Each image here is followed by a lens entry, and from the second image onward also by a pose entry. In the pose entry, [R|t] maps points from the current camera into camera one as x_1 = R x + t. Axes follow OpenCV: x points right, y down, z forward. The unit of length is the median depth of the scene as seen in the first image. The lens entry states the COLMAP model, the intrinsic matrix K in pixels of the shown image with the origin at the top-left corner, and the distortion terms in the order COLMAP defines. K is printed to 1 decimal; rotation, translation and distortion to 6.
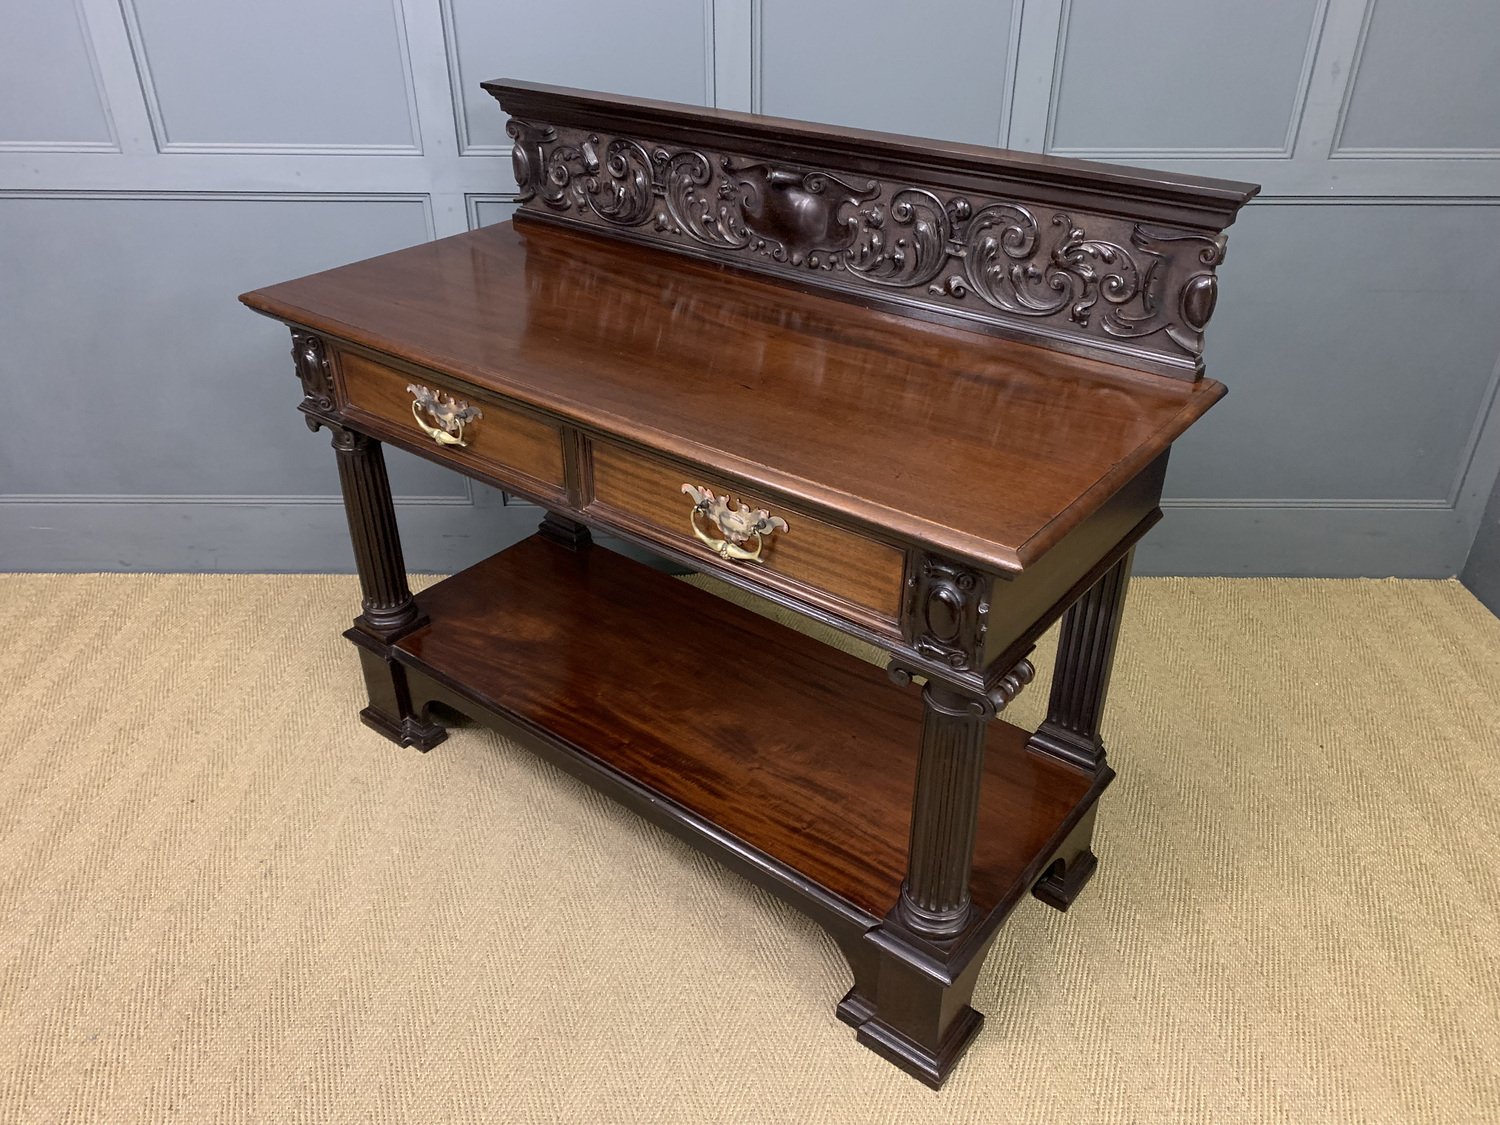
lens RADIAL K [[1176.6, 0, 747.3], [0, 1176.6, 566.5], [0, 0, 1]] dist [0.035829, -0.012182]
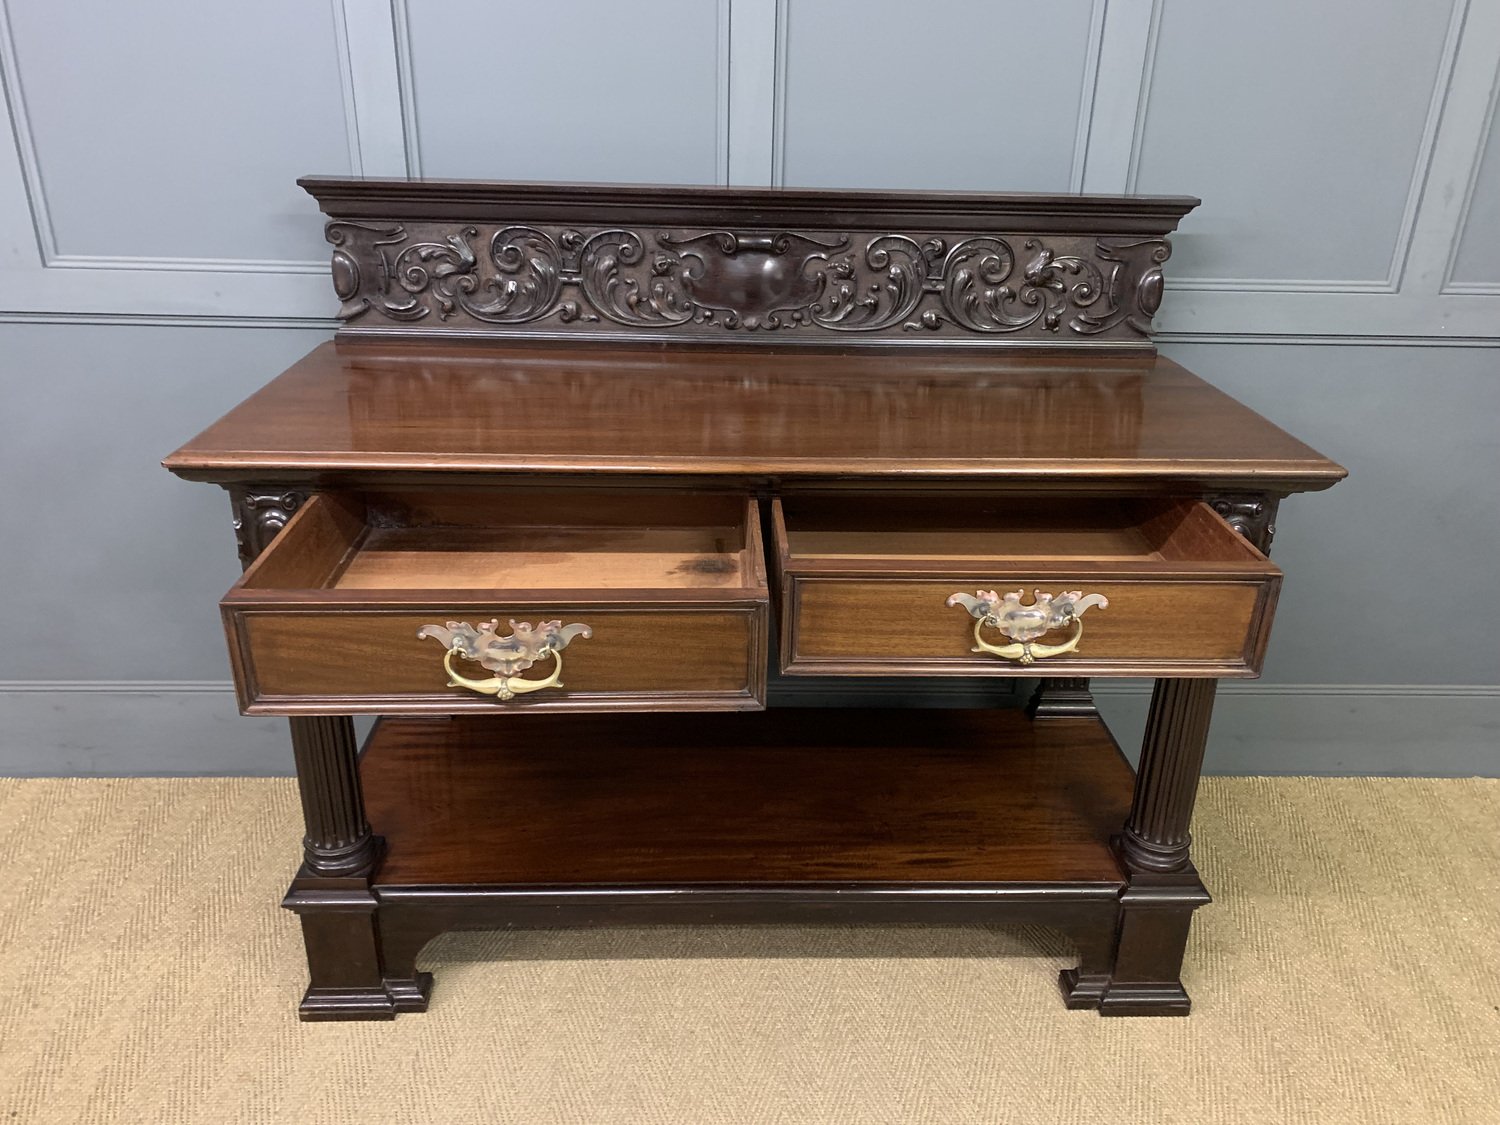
lens RADIAL K [[1176.6, 0, 757.8], [0, 1176.6, 582.3], [0, 0, 1]] dist [0.035829, -0.012182]
pose [[0.762401, -0.242069, 0.600122, -0.635198], [0.309950, 0.950697, -0.010284, -0.042090], [-0.568045, 0.193848, 0.799842, 0.252303]]
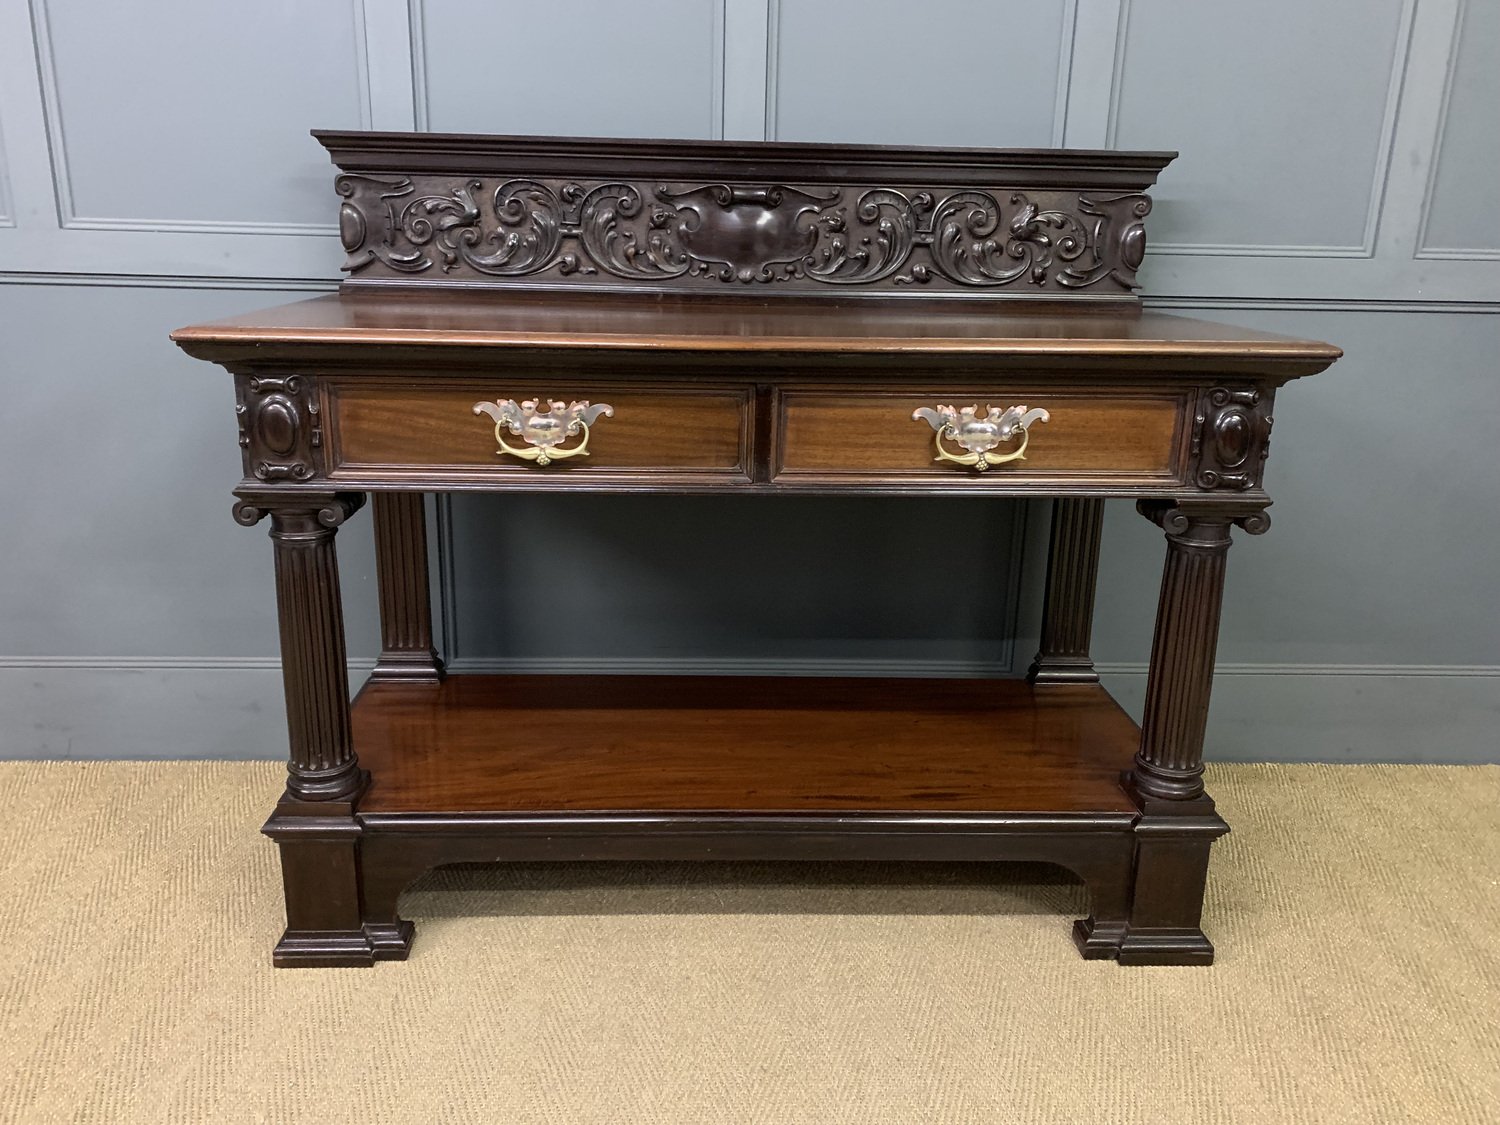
lens RADIAL K [[1176.6, 0, 737.4], [0, 1176.6, 555.7], [0, 0, 1]] dist [0.035829, -0.012182]
pose [[0.761542, -0.160390, 0.627956, -0.676622], [0.313284, 0.939280, -0.140023, 0.113558], [-0.567368, 0.303362, 0.765549, 0.307493]]
